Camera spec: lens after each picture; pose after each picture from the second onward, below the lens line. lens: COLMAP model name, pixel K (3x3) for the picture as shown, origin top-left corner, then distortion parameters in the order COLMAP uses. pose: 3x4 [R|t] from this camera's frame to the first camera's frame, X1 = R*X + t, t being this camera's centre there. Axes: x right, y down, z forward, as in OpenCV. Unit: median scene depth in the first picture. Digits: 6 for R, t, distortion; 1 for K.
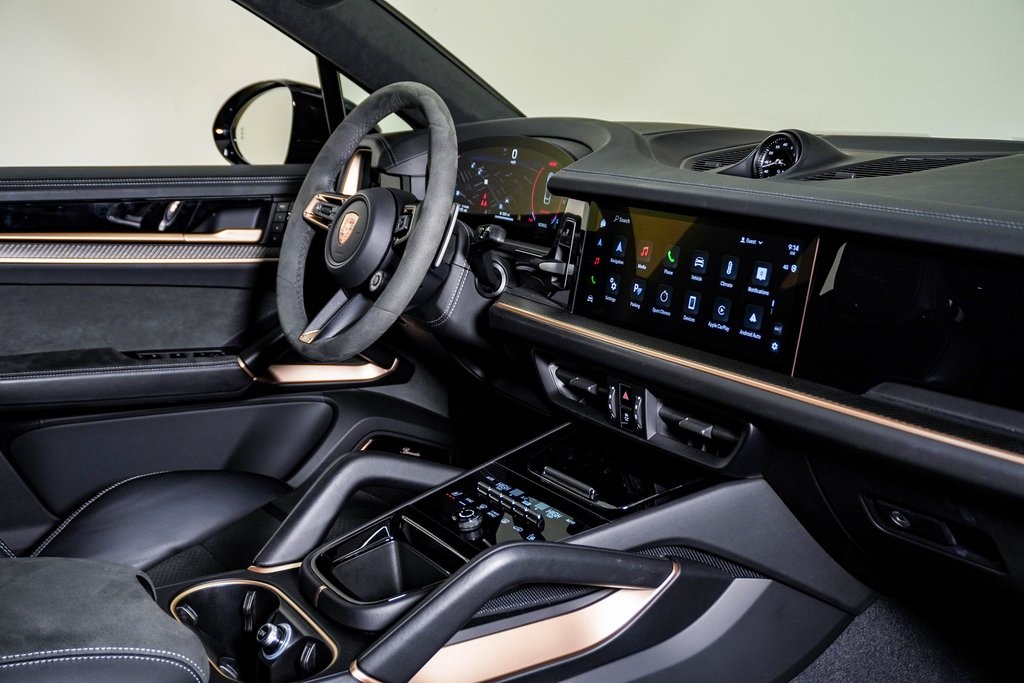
lens RADIAL K [[1155.7, 0, 512.0], [0, 1155.7, 341.5], [0, 0, 1]] dist [0.014849, -0.012220]
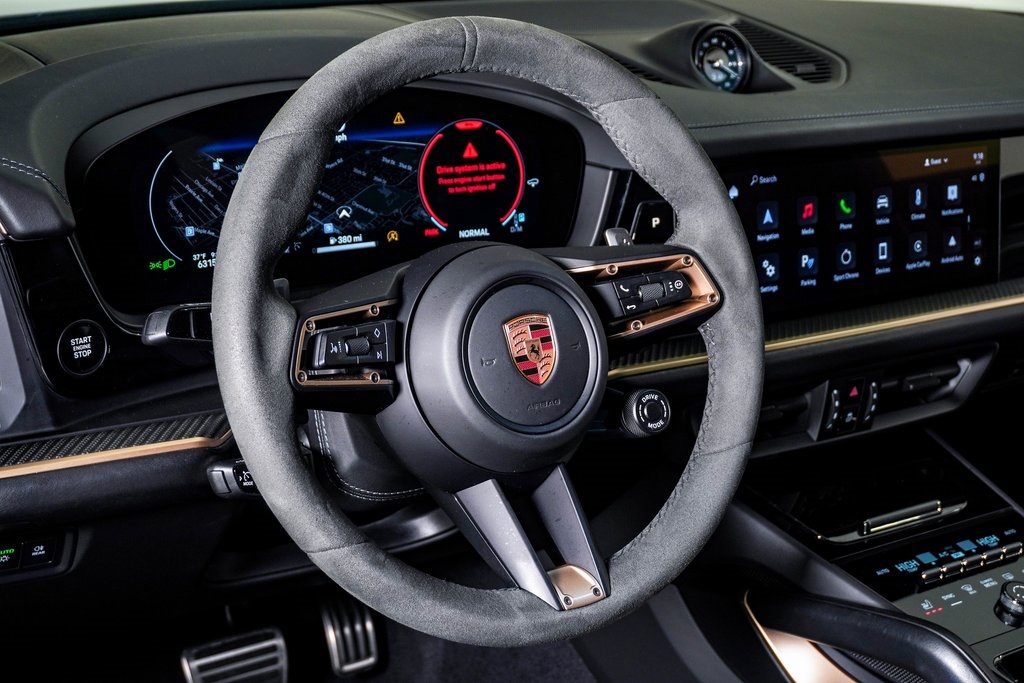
lens RADIAL K [[1482.1, 0, 542.7], [0, 1482.1, 356.8], [0, 0, 1]] dist [0.007262, -0.054293]
pose [[0.002447, -0.352862, 0.935672, -0.753872], [0.164770, 0.923029, 0.347663, -0.324392], [-0.986329, 0.153319, 0.060400, 1.027771]]
